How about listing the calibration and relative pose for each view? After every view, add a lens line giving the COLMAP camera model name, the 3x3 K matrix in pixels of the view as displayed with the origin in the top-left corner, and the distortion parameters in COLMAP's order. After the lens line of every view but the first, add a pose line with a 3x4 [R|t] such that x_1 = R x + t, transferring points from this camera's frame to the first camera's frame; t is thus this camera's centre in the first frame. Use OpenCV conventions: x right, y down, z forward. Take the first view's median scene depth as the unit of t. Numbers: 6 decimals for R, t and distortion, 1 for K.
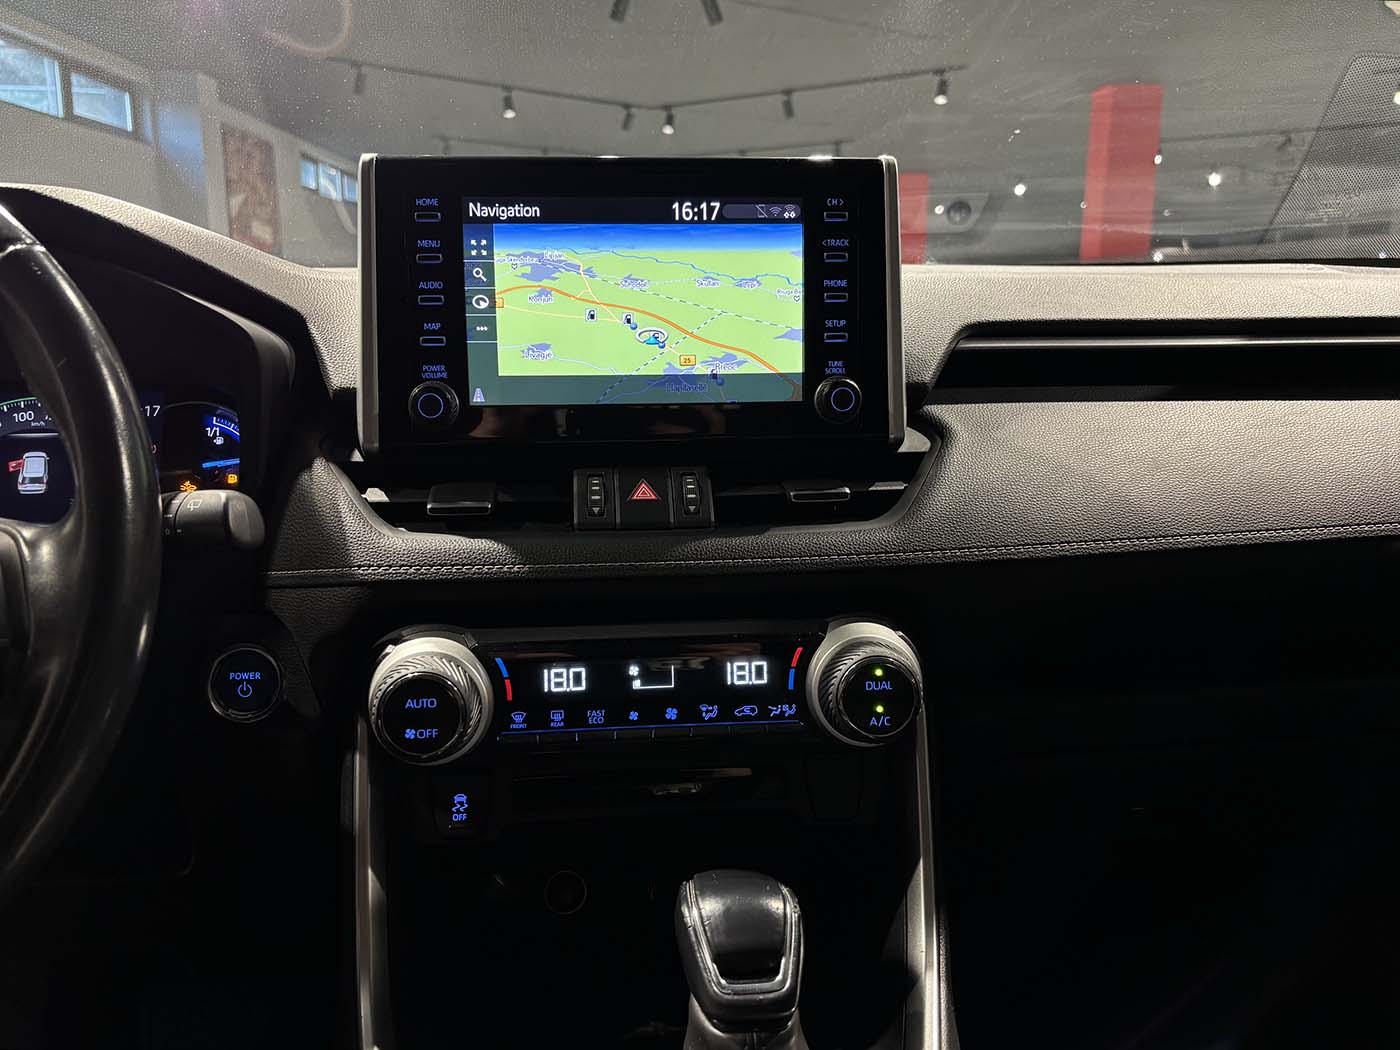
lens RADIAL K [[1126.6, 0, 677.0], [0, 1126.6, 524.5], [0, 0, 1]] dist [0.074645, -0.167835]
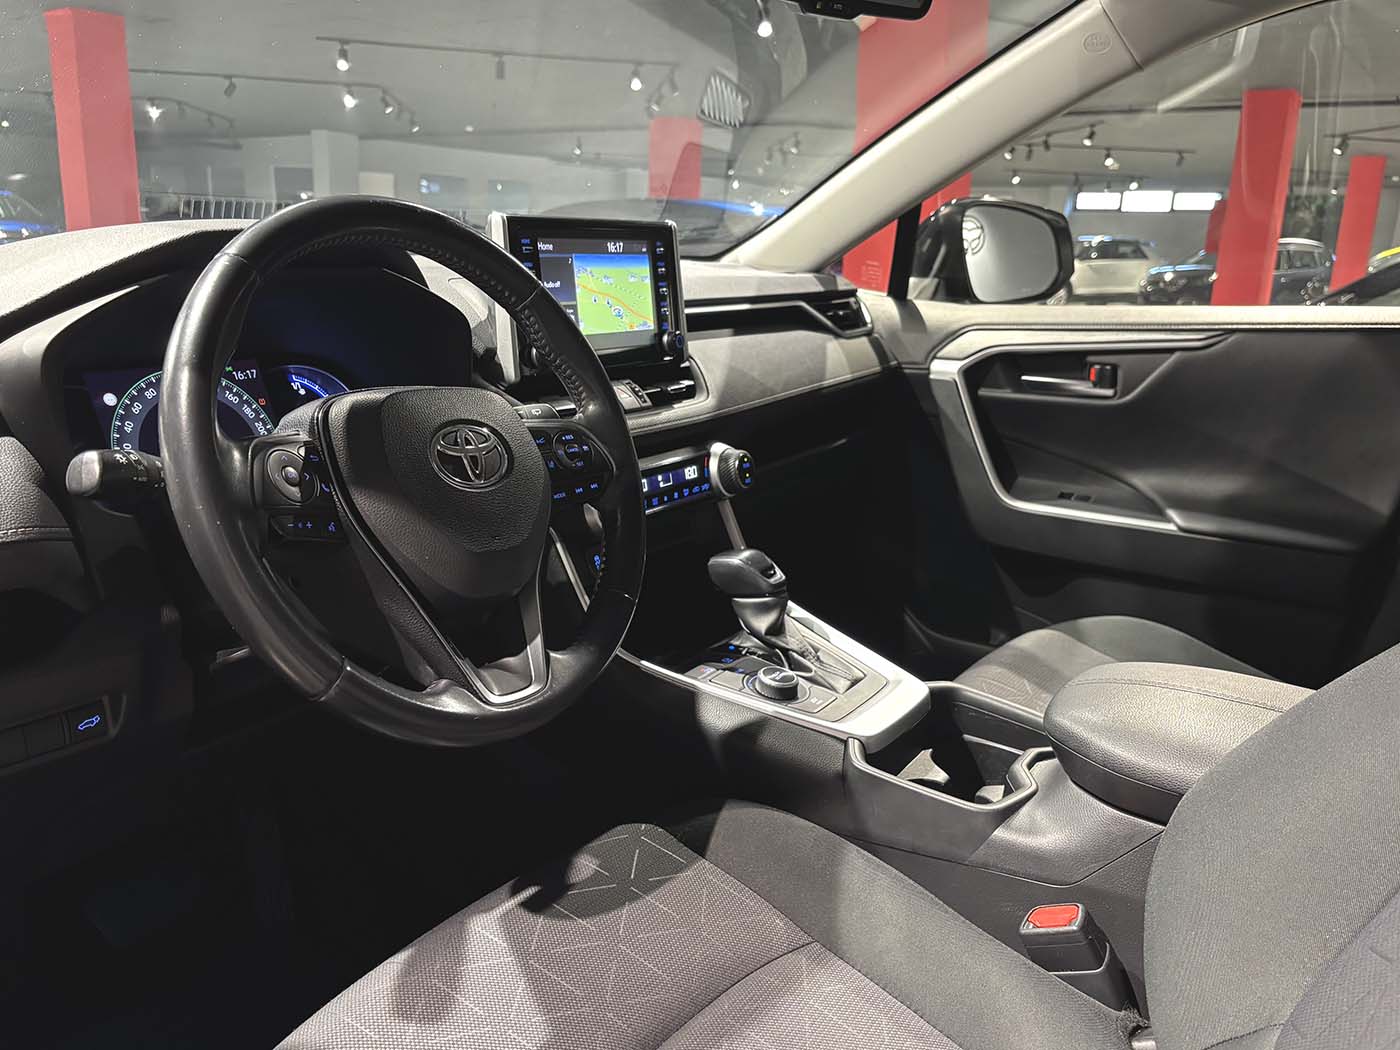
lens RADIAL K [[1126.6, 0, 677.0], [0, 1126.6, 524.5], [0, 0, 1]] dist [0.074645, -0.167835]
pose [[0.645614, -0.167819, 0.744996, -1.467877], [0.124095, 0.985644, 0.114487, -0.017706], [-0.753514, 0.018535, 0.657171, -0.353058]]
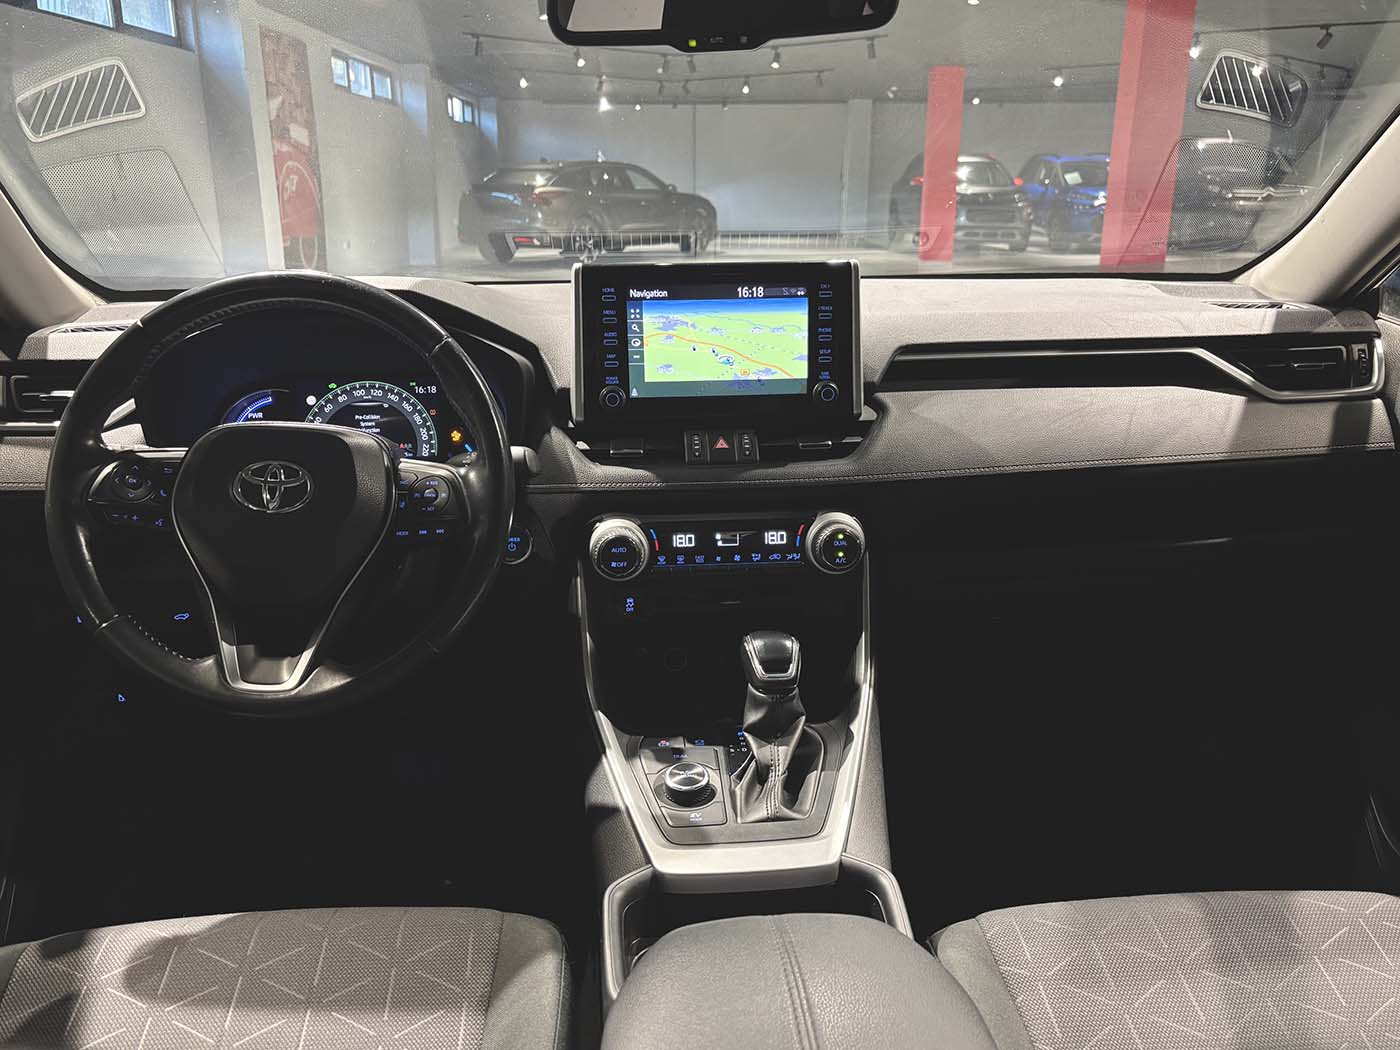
lens RADIAL K [[1126.6, 0, 677.0], [0, 1126.6, 524.5], [0, 0, 1]] dist [0.074645, -0.167835]
pose [[0.999807, 0.003257, -0.019396, -0.067806], [-0.001411, 0.995532, 0.094415, -0.072808], [0.019617, -0.094369, 0.995344, -0.904743]]
